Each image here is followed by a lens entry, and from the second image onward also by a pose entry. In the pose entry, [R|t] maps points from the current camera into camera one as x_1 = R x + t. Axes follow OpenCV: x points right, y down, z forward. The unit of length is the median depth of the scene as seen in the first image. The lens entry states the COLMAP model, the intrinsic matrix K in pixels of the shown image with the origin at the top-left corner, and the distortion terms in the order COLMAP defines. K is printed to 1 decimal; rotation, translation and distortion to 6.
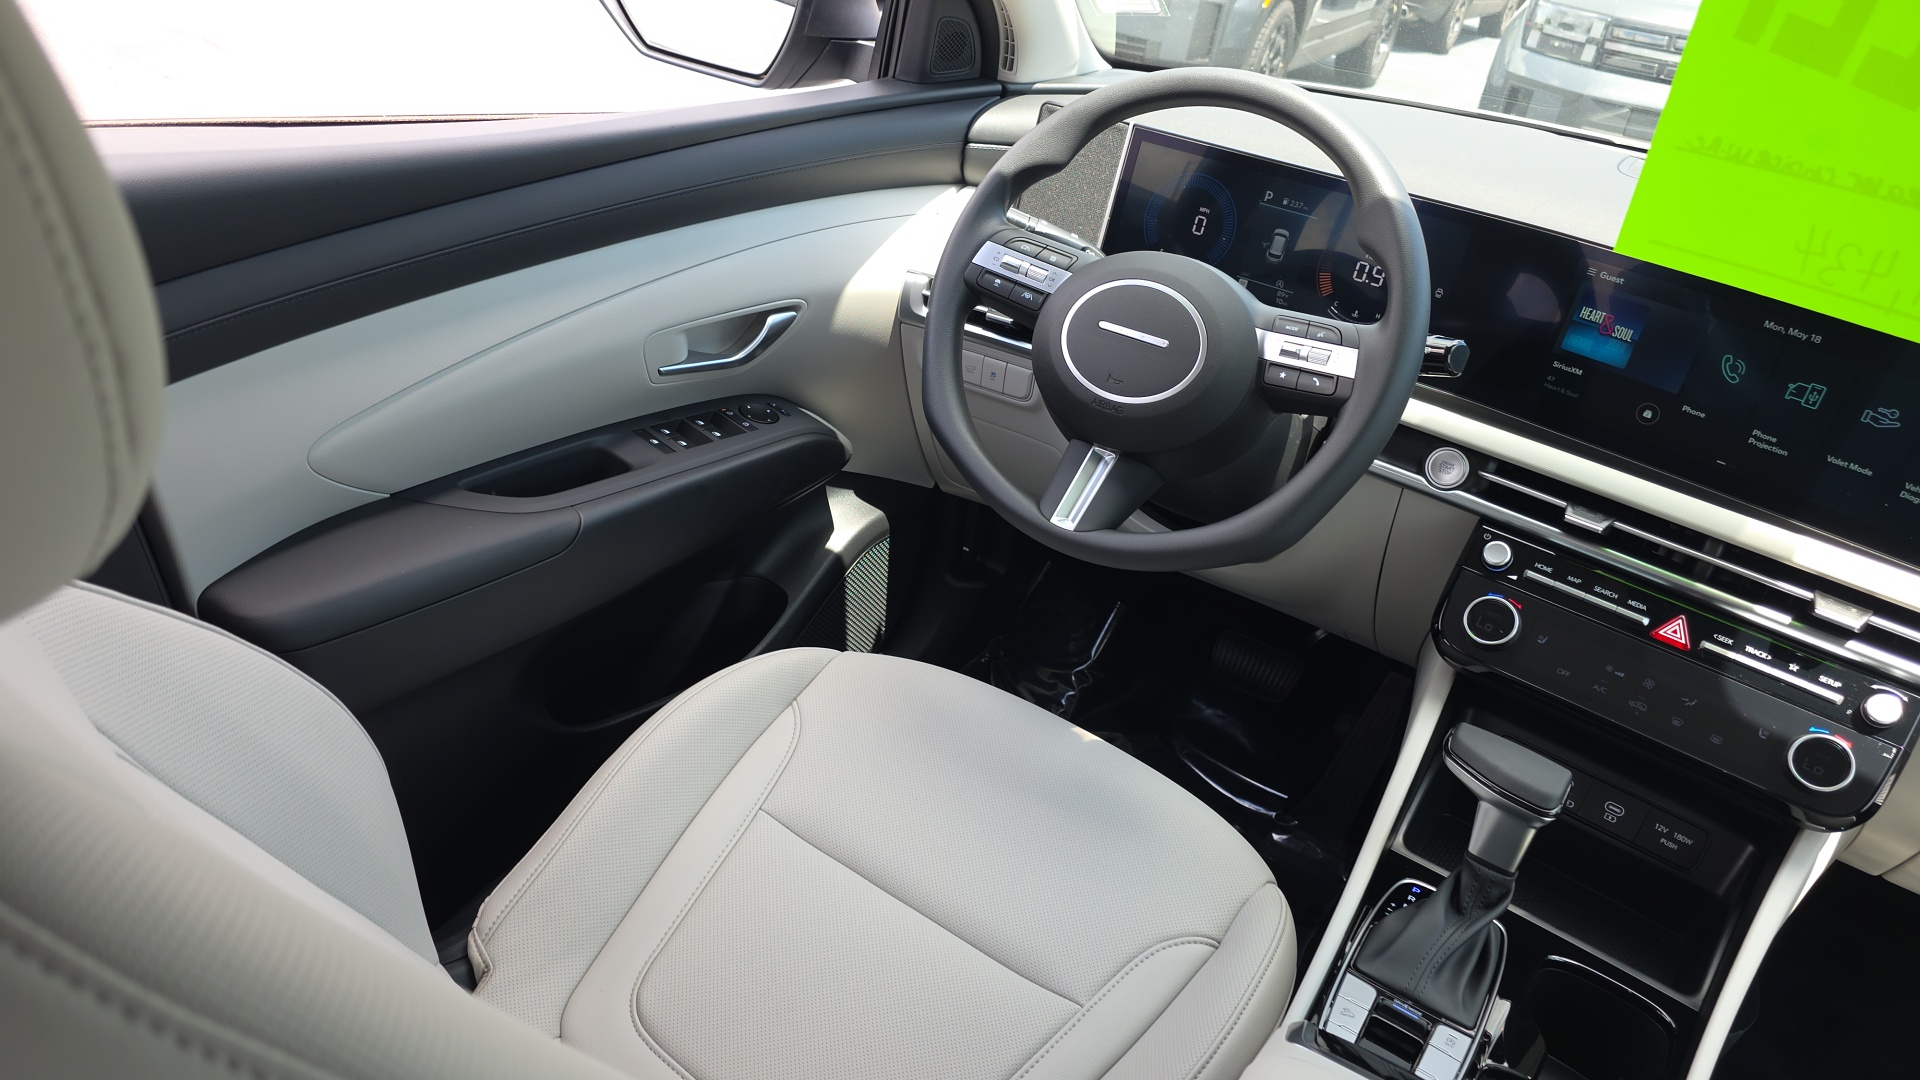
lens RADIAL K [[1286.7, 0, 943.9], [0, 1286.7, 523.8], [0, 0, 1]] dist [0.060291, -0.058844]
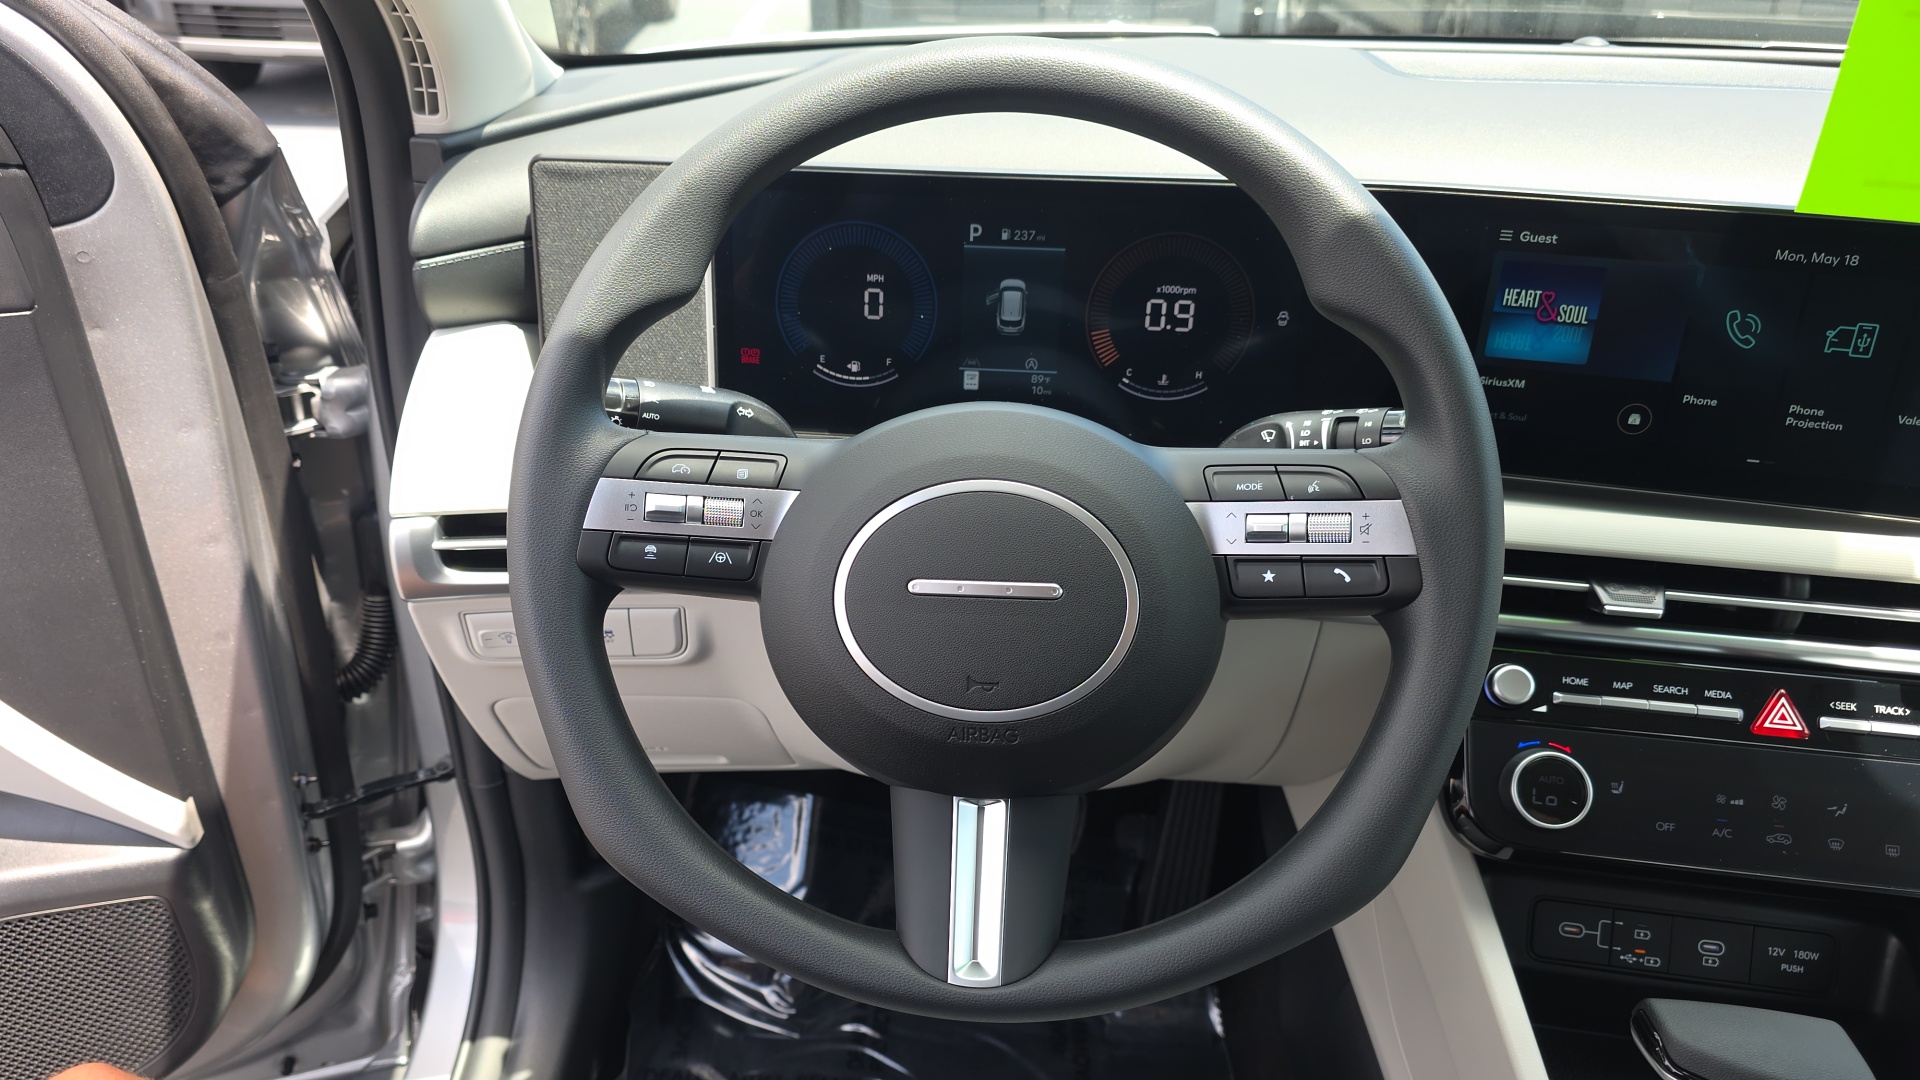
lens RADIAL K [[1286.7, 0, 923.1], [0, 1286.7, 558.8], [0, 0, 1]] dist [0.060291, -0.058844]
pose [[0.859548, -0.345381, 0.376683, -0.059609], [0.324890, 0.938246, 0.118918, -0.224723], [-0.394493, 0.020165, 0.918678, 0.543967]]
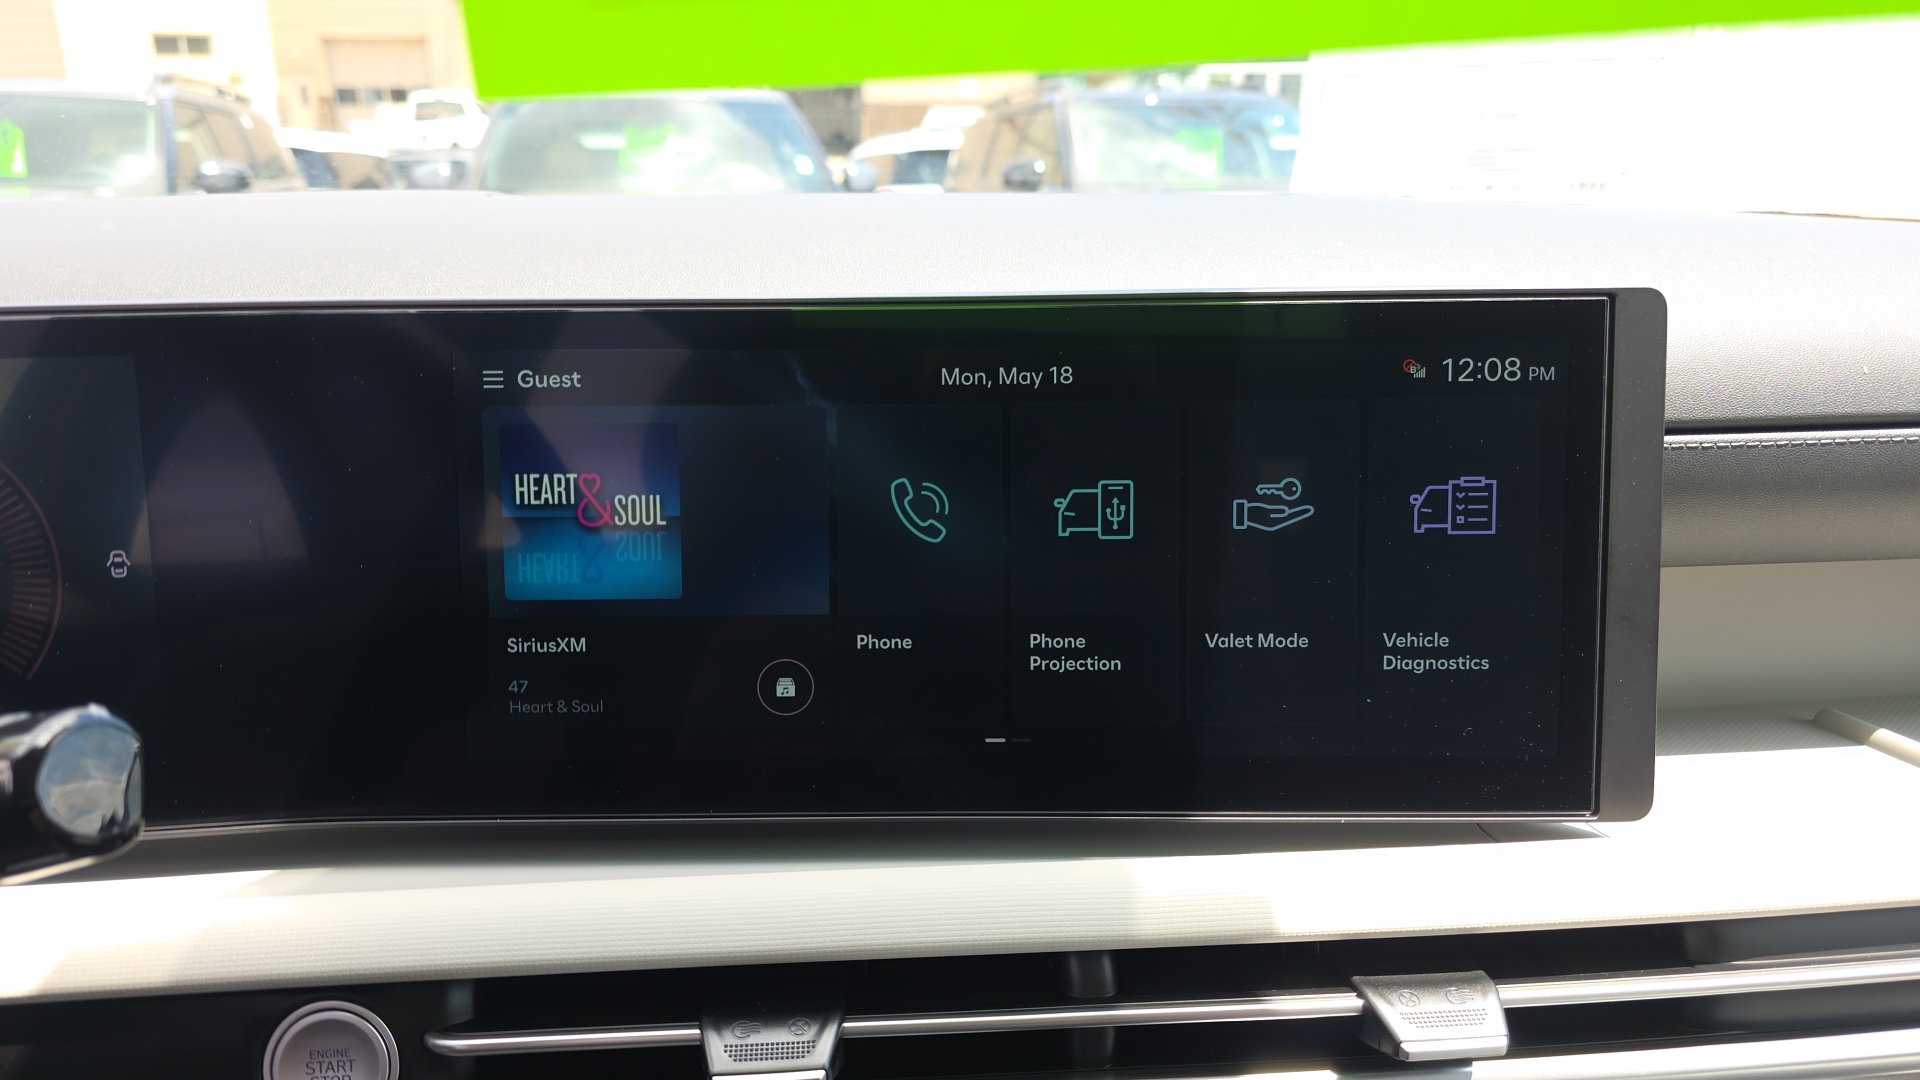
lens RADIAL K [[1286.7, 0, 941.2], [0, 1286.7, 558.1], [0, 0, 1]] dist [0.060291, -0.058844]
pose [[0.722849, -0.306200, 0.619460, 0.369792], [0.419413, 0.906863, -0.041150, -0.087280], [-0.549165, 0.289555, 0.783949, 0.703189]]
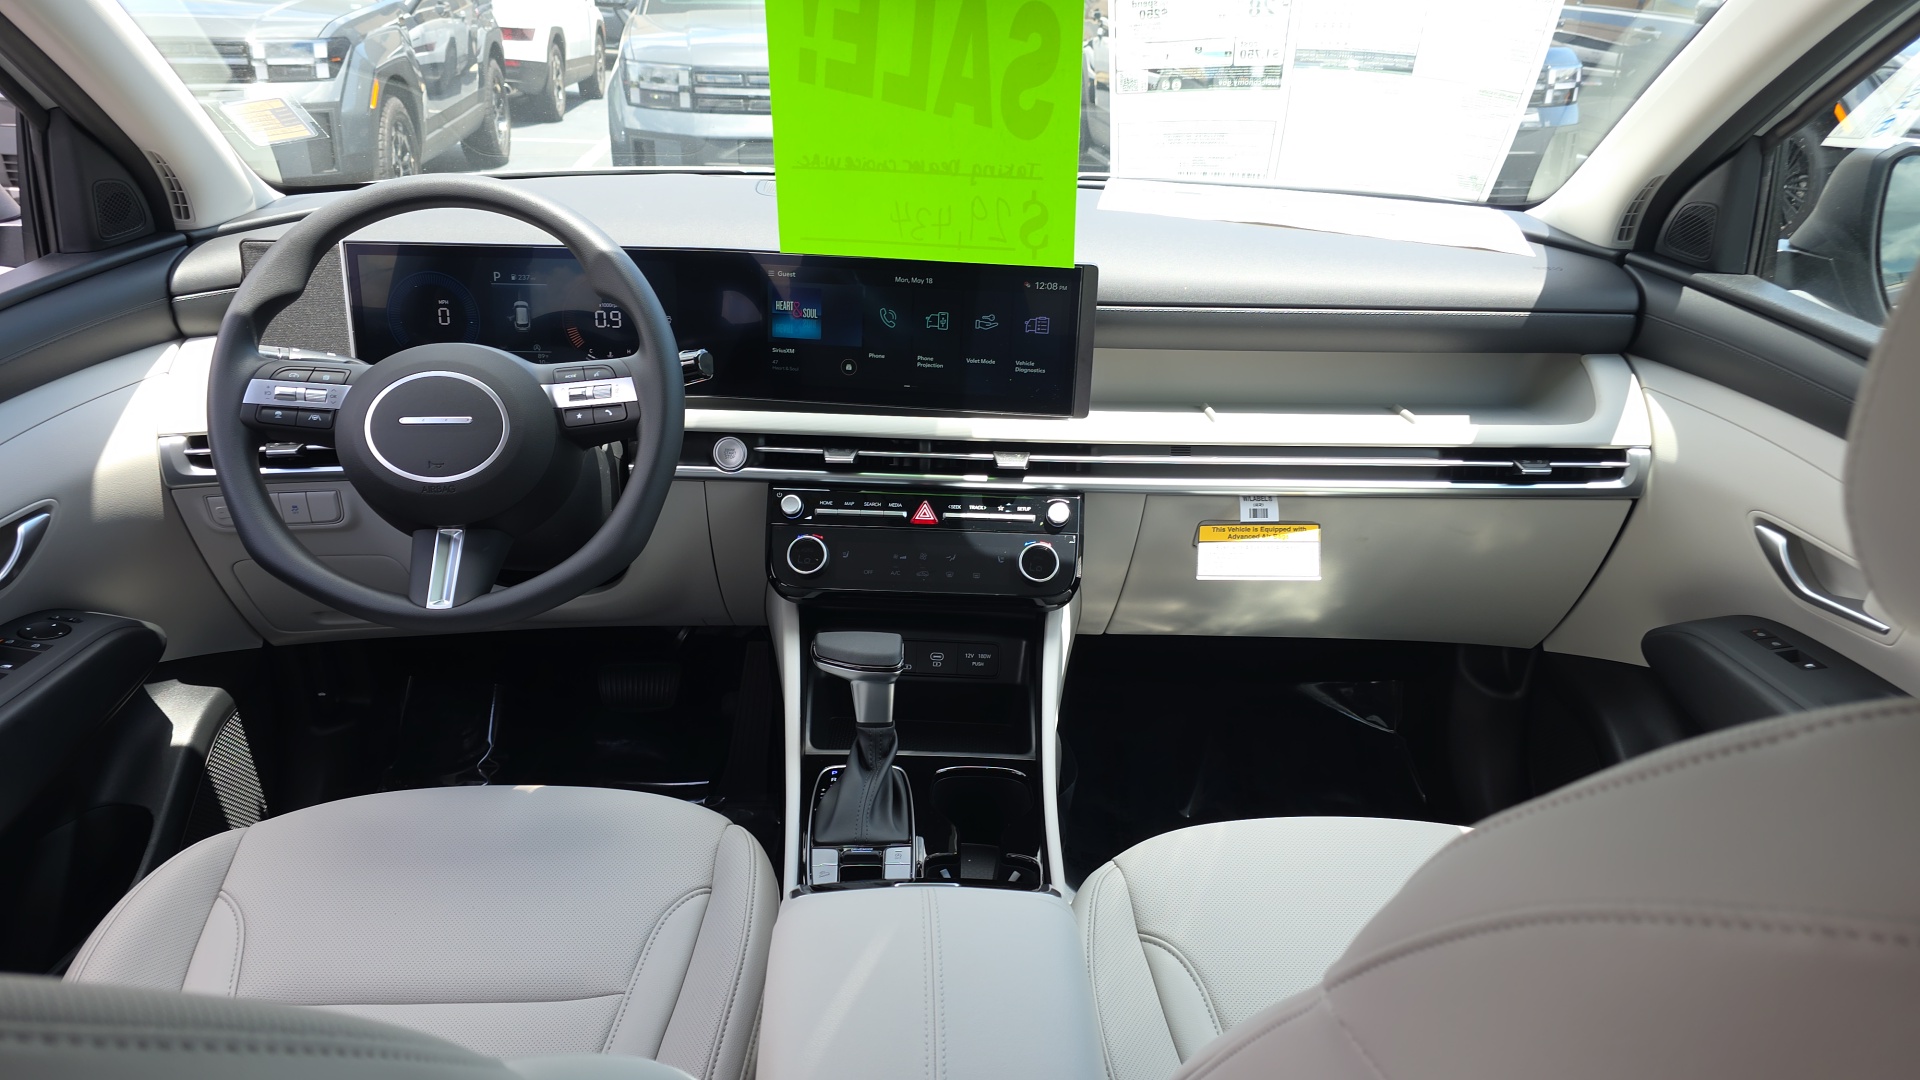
lens RADIAL K [[1286.7, 0, 942.2], [0, 1286.7, 570.9], [0, 0, 1]] dist [0.060291, -0.058844]
pose [[0.798535, -0.349818, 0.489867, -0.094464], [0.359535, 0.929870, 0.077949, 0.040677], [-0.482781, 0.113879, 0.868305, -0.152289]]
